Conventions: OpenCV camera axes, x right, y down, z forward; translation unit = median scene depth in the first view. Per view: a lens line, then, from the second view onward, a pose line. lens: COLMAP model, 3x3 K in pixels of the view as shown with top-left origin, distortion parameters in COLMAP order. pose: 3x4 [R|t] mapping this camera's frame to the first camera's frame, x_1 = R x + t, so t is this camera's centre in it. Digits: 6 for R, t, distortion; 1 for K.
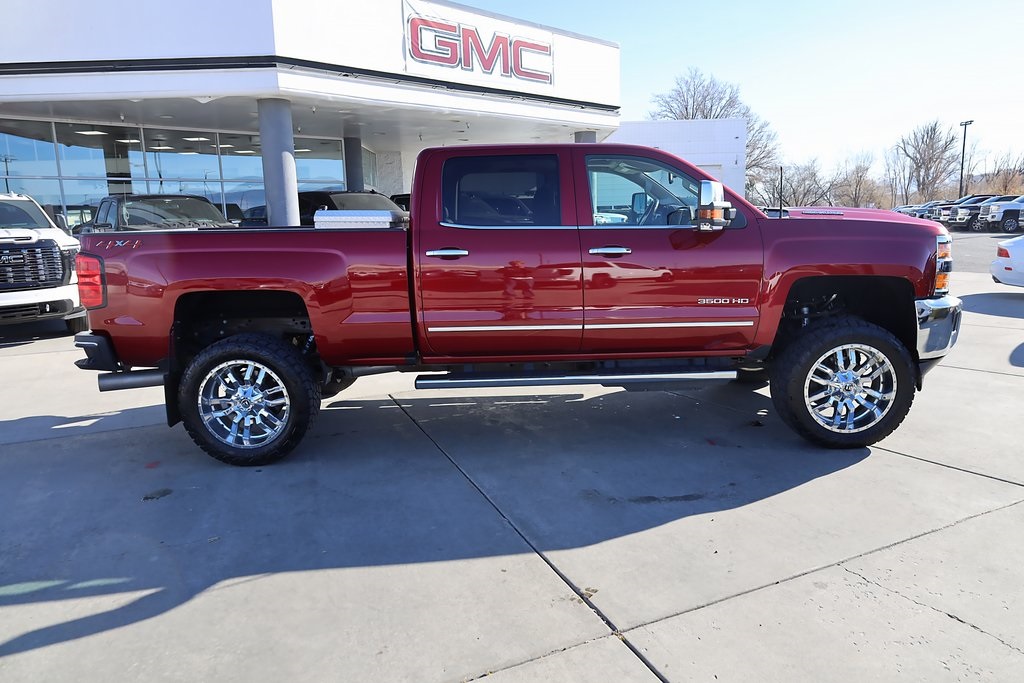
lens RADIAL K [[692.4, 0, 512.0], [0, 692.4, 341.5], [0, 0, 1]] dist [-0.000313, -0.001187]
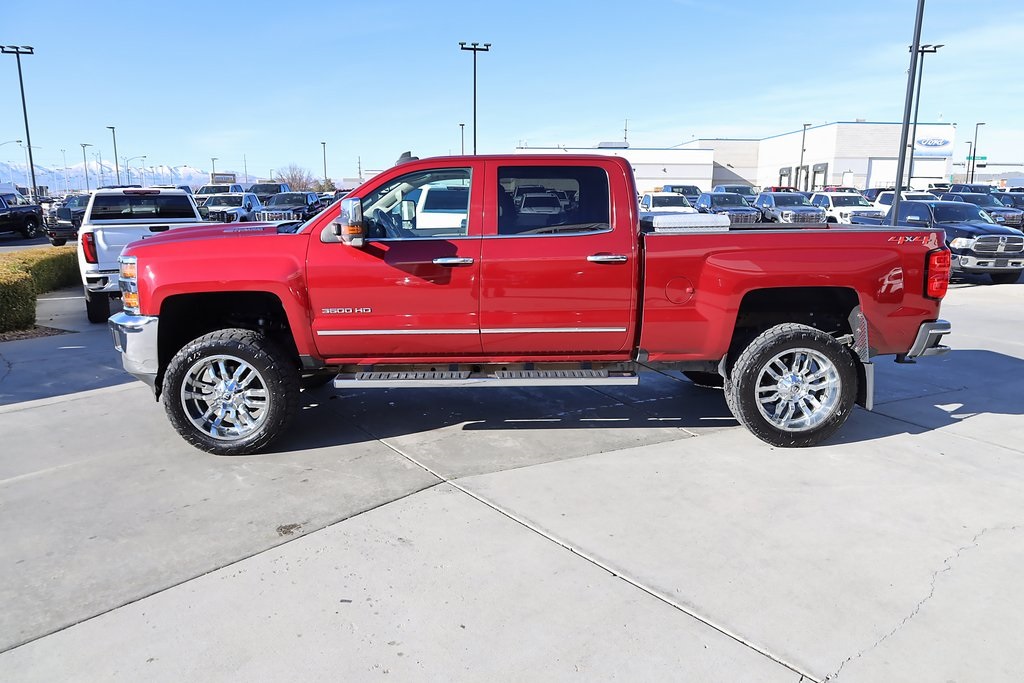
lens RADIAL K [[706.5, 0, 512.0], [0, 706.5, 341.5], [0, 0, 1]] dist [-0.004029, -0.004160]
pose [[-0.999097, 0.032926, -0.026840, 0.068058], [0.020921, 0.931291, 0.363675, -0.388580], [0.036970, 0.362786, -0.931139, 1.990178]]
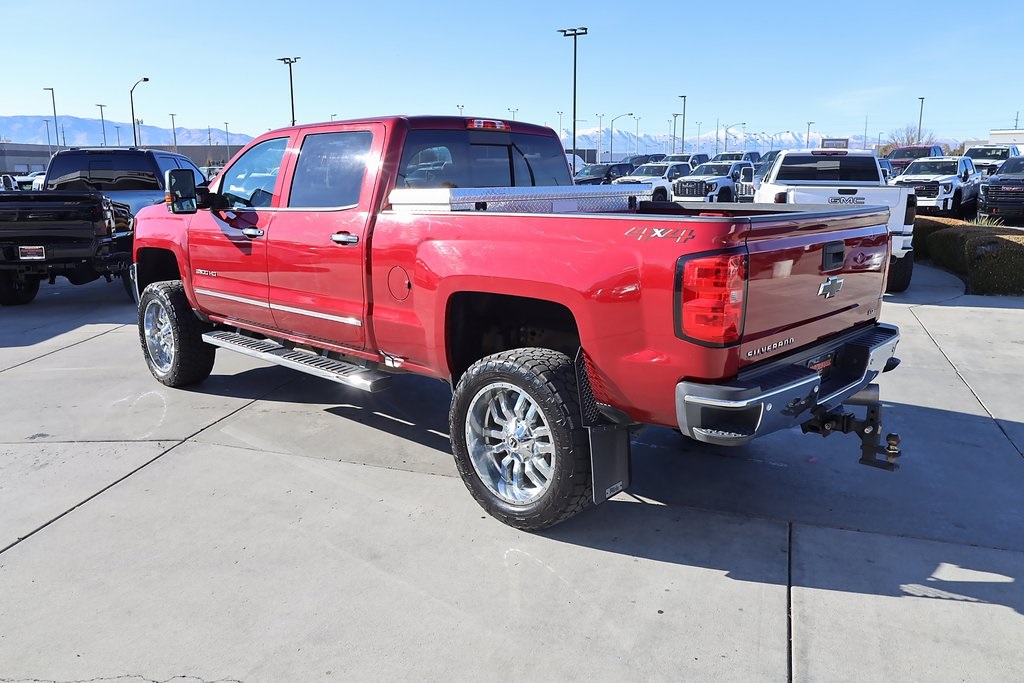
lens RADIAL K [[793.3, 0, 512.0], [0, 793.3, 341.5], [0, 0, 1]] dist [-0.030437, -0.001637]
pose [[-0.725795, -0.113976, 0.678403, -0.781052], [0.144984, 0.938682, 0.312818, -0.297953], [-0.672459, 0.325399, -0.664767, 1.619750]]
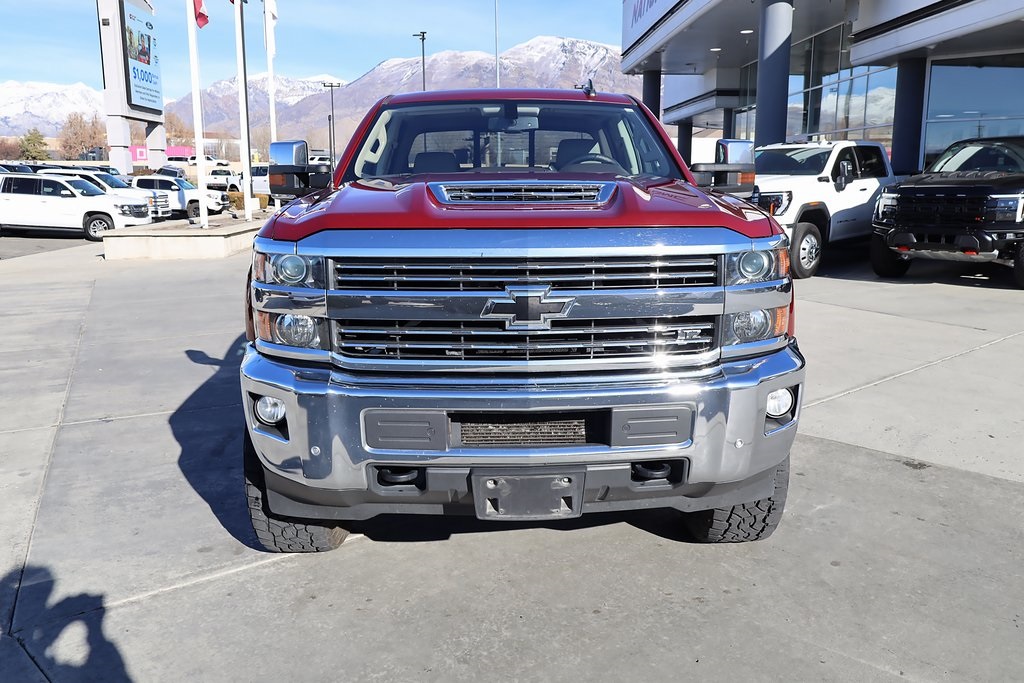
lens RADIAL K [[807.7, 0, 512.0], [0, 807.7, 341.5], [0, 0, 1]] dist [-0.006116, 0.002631]
pose [[0.017427, 0.225291, -0.974136, 1.000743], [-0.175856, 0.959786, 0.218827, -0.196873], [0.984262, 0.167494, 0.056346, 0.948239]]
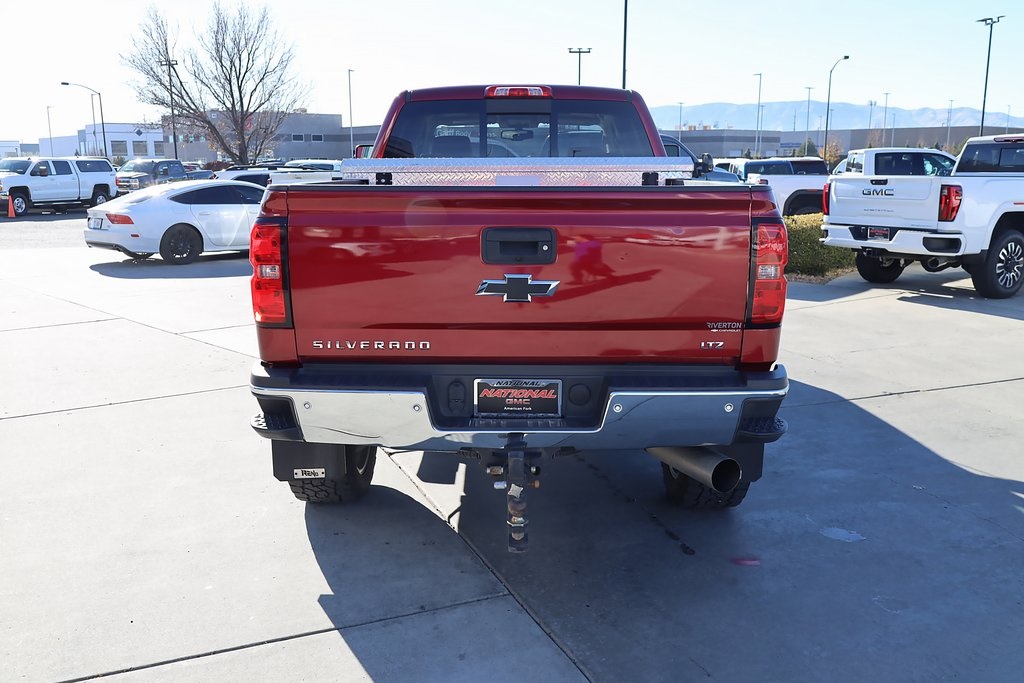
lens RADIAL K [[870.3, 0, 512.0], [0, 870.3, 341.5], [0, 0, 1]] dist [-0.000175, -0.001909]
pose [[0.013234, -0.174118, 0.984636, -1.062178], [0.180820, 0.968904, 0.168906, -0.153021], [-0.983427, 0.175806, 0.044307, 0.964224]]
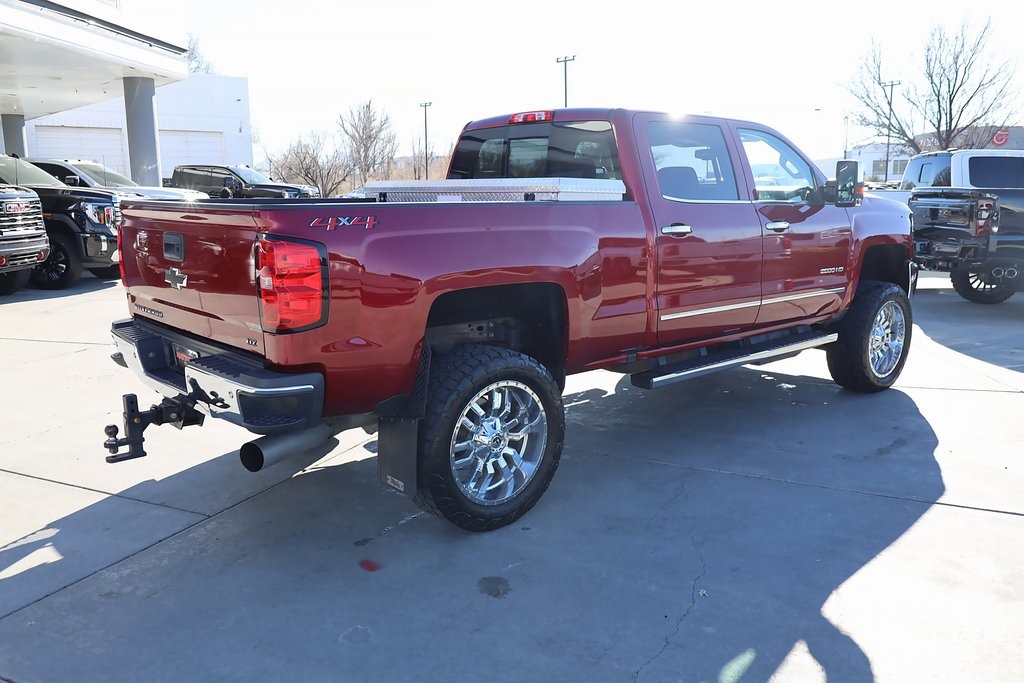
lens RADIAL K [[847.5, 0, 512.0], [0, 847.5, 341.5], [0, 0, 1]] dist [-0.037491, 0.008616]
pose [[0.752138, -0.100291, 0.651330, -0.772291], [0.106734, 0.993842, 0.029778, -0.032159], [-0.650305, 0.047122, 0.758210, 0.258592]]
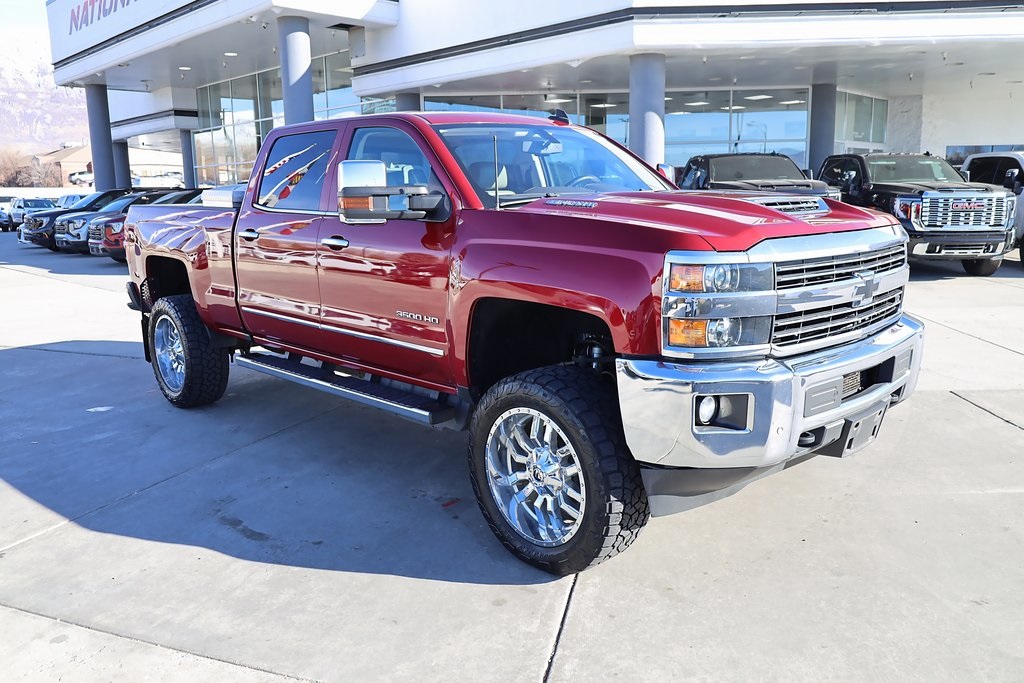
lens RADIAL K [[807.7, 0, 512.0], [0, 807.7, 341.5], [0, 0, 1]] dist [-0.006116, 0.002631]
pose [[0.684694, 0.146253, -0.714006, 0.813465], [-0.129711, 0.988472, 0.078087, -0.092203], [0.717196, 0.039149, 0.695771, 0.371075]]
